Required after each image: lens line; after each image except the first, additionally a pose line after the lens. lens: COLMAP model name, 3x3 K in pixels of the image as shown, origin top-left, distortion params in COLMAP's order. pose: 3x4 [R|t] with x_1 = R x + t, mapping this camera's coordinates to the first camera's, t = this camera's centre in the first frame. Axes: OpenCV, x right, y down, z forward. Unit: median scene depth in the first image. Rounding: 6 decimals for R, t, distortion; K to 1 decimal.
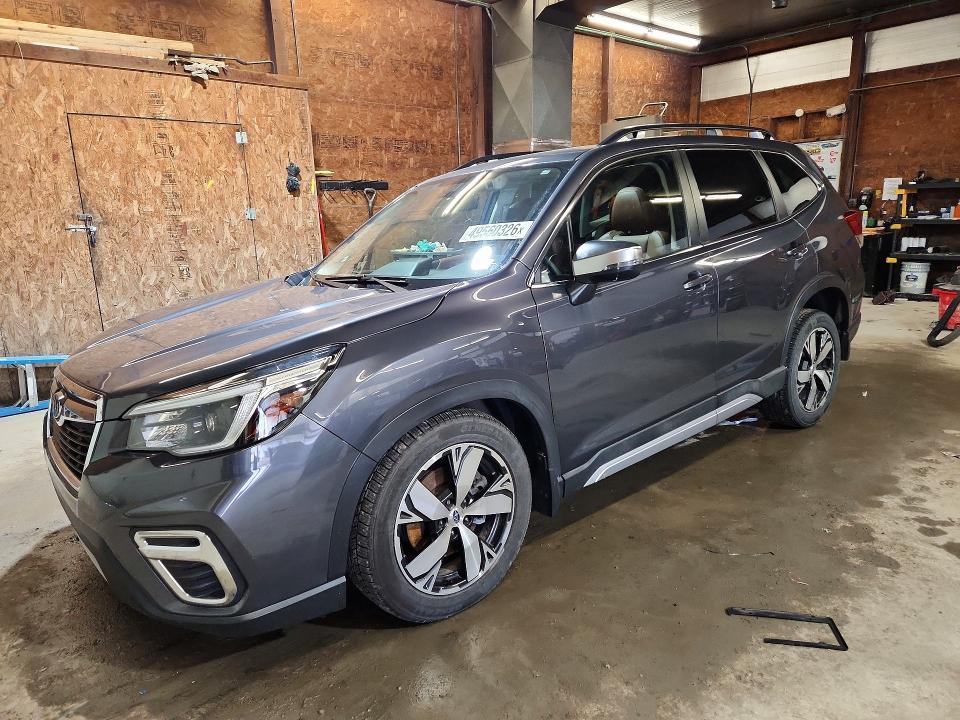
lens RADIAL K [[680.0, 0, 480.0], [0, 680.0, 360.0], [0, 0, 1]] dist [0.011242, -0.002858]
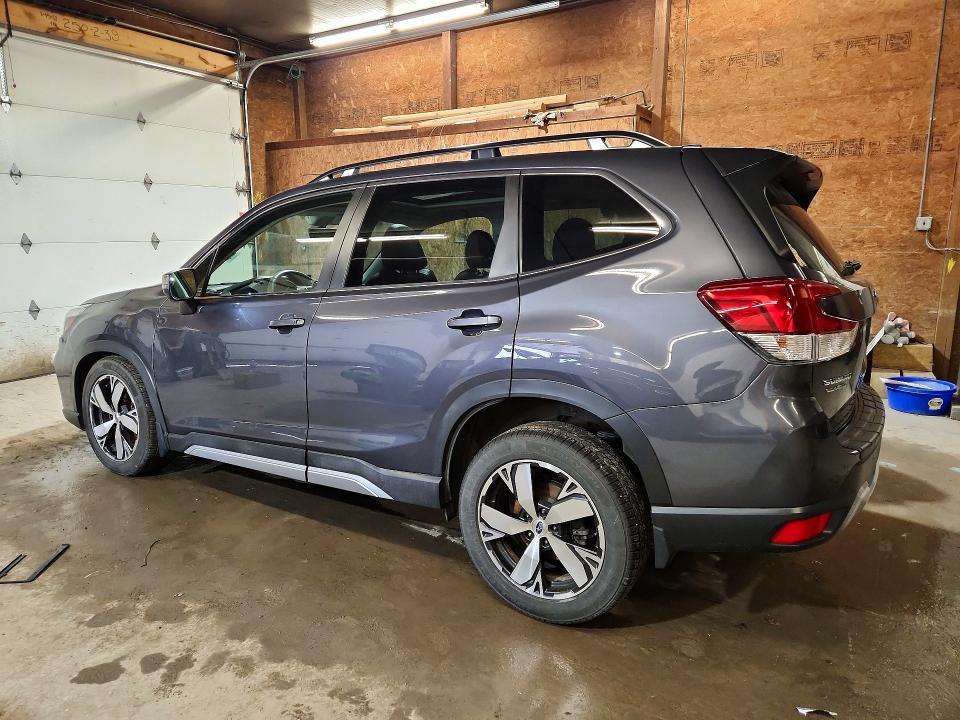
lens RADIAL K [[696.2, 0, 480.0], [0, 696.2, 360.0], [0, 0, 1]] dist [0.002635, 0.000553]
pose [[0.245938, 0.204364, -0.947497, 1.379216], [-0.208570, 0.965780, 0.154169, -0.282437], [0.946579, 0.159704, 0.280146, 1.018186]]
